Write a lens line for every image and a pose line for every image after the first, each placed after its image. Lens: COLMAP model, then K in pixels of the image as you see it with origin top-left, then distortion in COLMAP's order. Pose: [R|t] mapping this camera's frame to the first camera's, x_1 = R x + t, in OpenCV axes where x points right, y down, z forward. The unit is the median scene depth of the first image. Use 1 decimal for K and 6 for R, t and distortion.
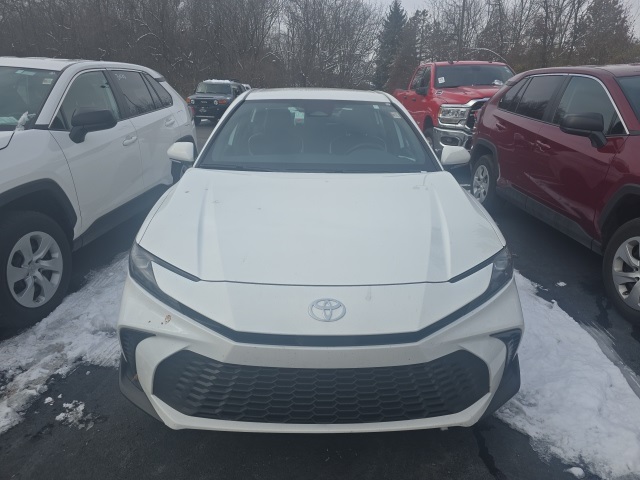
lens RADIAL K [[429.4, 0, 320.0], [0, 429.4, 240.0], [0, 0, 1]] dist [0.005655, -0.002740]
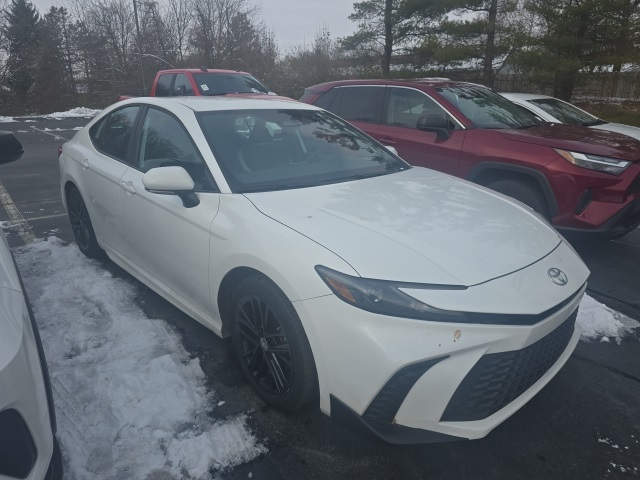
lens RADIAL K [[432.4, 0, 320.0], [0, 432.4, 240.0], [0, 0, 1]] dist [0.006347, -0.005367]
pose [[0.747808, -0.213774, 0.628556, -0.539944], [0.222546, 0.972683, 0.066045, -0.075815], [-0.625504, 0.090494, 0.774955, 0.188171]]
